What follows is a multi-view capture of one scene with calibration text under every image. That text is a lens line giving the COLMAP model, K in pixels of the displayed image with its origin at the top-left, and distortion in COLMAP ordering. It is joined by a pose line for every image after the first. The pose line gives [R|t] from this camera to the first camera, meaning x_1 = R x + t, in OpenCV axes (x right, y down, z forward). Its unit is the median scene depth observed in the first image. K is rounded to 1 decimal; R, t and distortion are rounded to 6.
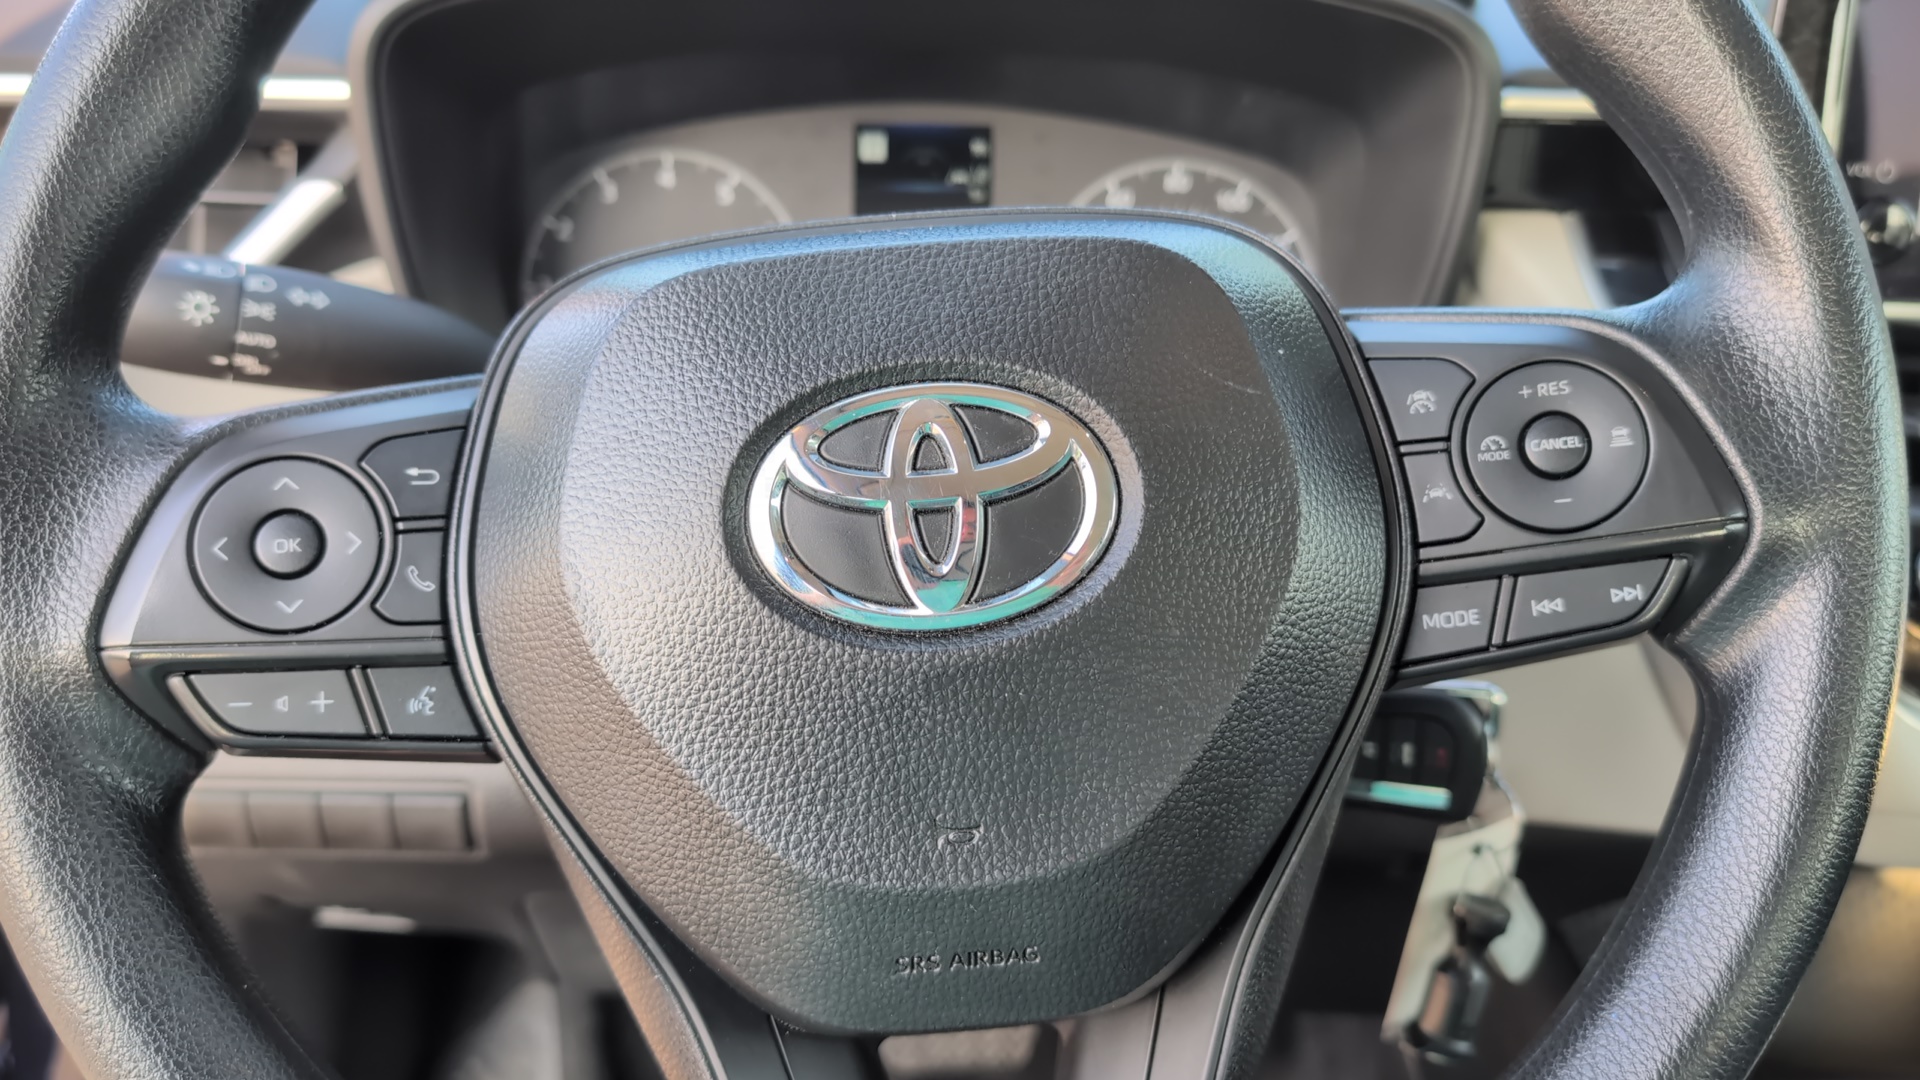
lens RADIAL K [[1619.4, 0, 979.7], [0, 1619.4, 540.6], [0, 0, 1]] dist [0.005034, -0.013927]
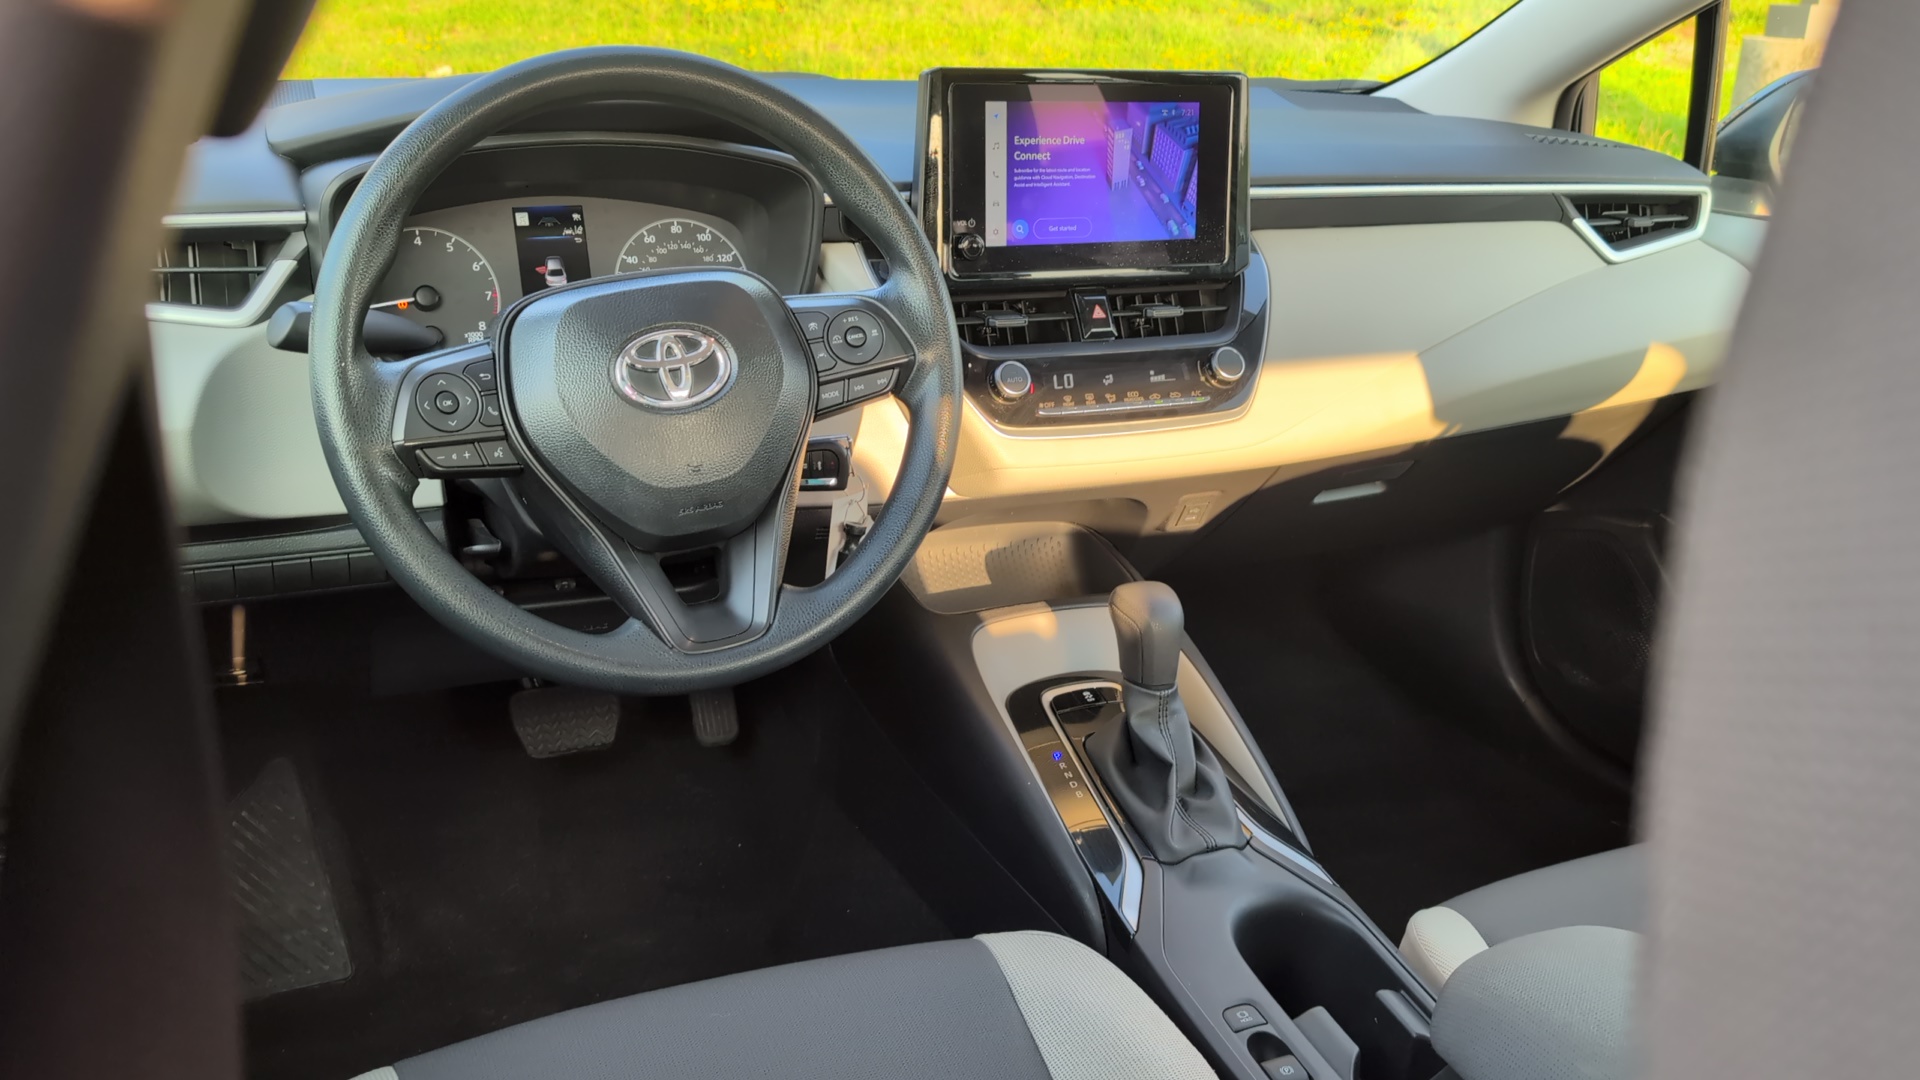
lens RADIAL K [[1287.9, 0, 954.2], [0, 1287.9, 525.0], [0, 0, 1]] dist [-0.004662, -0.000194]
pose [[0.919203, -0.128010, 0.372396, -0.459413], [0.106161, 0.991230, 0.078691, 0.130278], [-0.379204, -0.032799, 0.924732, -1.433415]]
